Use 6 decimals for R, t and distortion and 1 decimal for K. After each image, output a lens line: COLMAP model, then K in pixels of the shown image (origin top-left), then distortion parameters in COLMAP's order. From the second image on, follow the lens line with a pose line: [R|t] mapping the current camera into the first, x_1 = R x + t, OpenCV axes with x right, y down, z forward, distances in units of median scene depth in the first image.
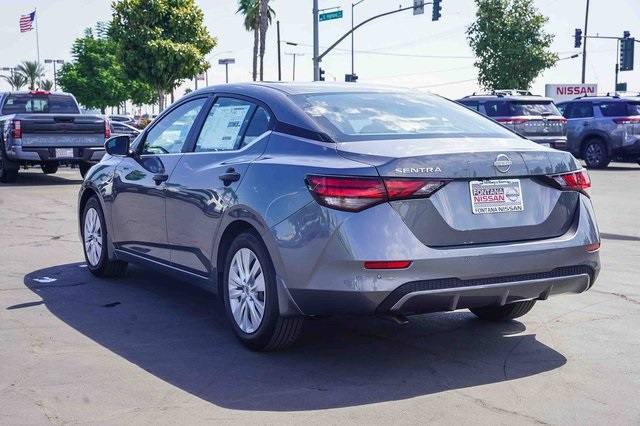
lens RADIAL K [[992.3, 0, 320.0], [0, 992.3, 213.0], [0, 0, 1]] dist [0.177988, 0.041134]
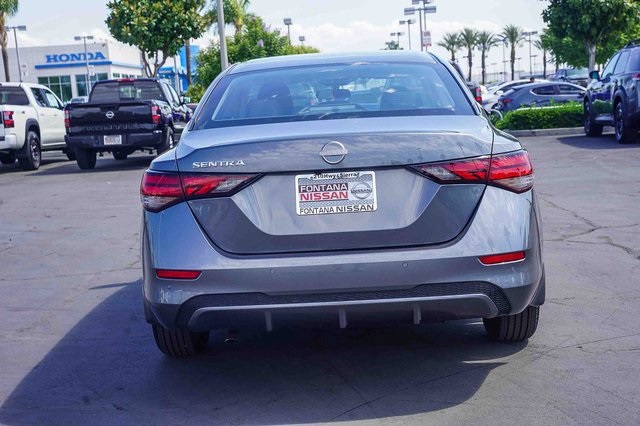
lens RADIAL K [[992.3, 0, 320.0], [0, 992.3, 213.0], [0, 0, 1]] dist [0.177988, 0.041134]
pose [[0.855393, 0.015847, -0.517737, 0.579115], [0.005301, 0.999212, 0.039343, -0.032083], [0.517952, -0.036399, 0.854635, 0.307576]]
